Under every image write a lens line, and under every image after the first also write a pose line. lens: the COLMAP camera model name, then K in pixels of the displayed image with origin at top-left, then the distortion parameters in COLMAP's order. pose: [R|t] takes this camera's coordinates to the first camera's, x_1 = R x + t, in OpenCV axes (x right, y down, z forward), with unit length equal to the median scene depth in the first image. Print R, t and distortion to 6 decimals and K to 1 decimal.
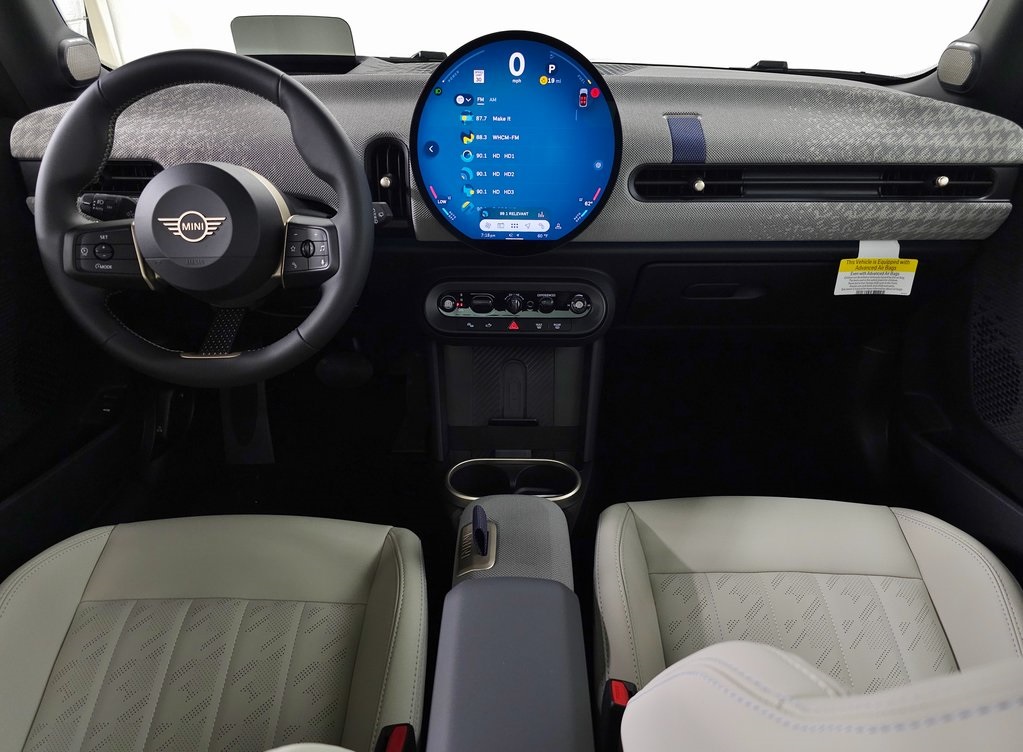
lens RADIAL K [[702.8, 0, 518.1], [0, 702.8, 373.1], [0, 0, 1]] dist [0.035607, -0.032075]
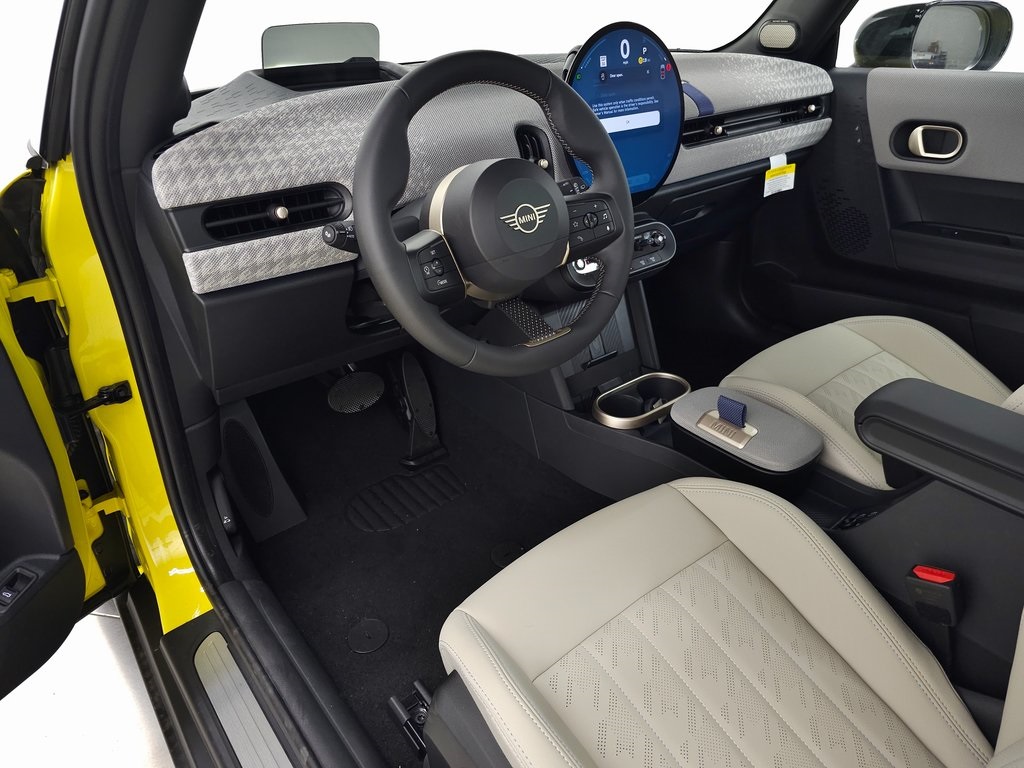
lens RADIAL K [[707.3, 0, 516.9], [0, 707.3, 379.2], [0, 0, 1]] dist [0.013014, -0.017804]
pose [[0.759796, -0.323732, 0.563832, -0.988682], [0.322219, 0.940721, 0.105920, -0.086305], [-0.564699, 0.101200, 0.819069, 0.152487]]
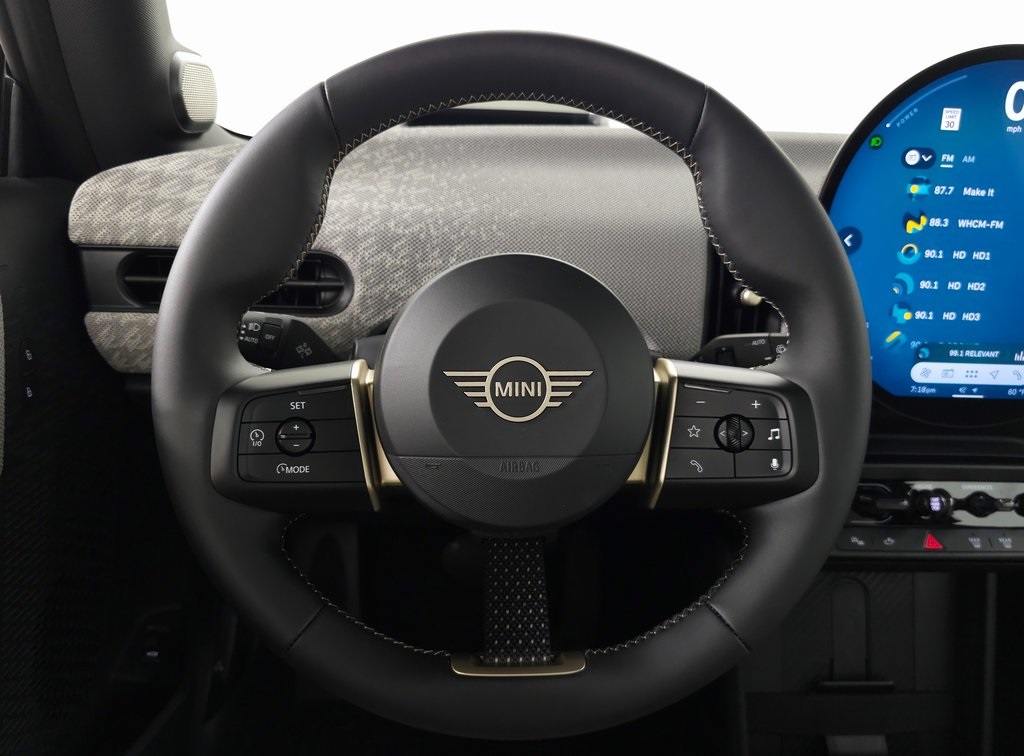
lens RADIAL K [[707.3, 0, 512.5], [0, 707.3, 372.8], [0, 0, 1]] dist [0.013014, -0.017804]
pose [[0.998181, 0.010772, 0.059316, -0.426128], [-0.001884, 0.989002, -0.147891, -0.130742], [-0.060257, 0.147511, 0.987223, 0.477900]]
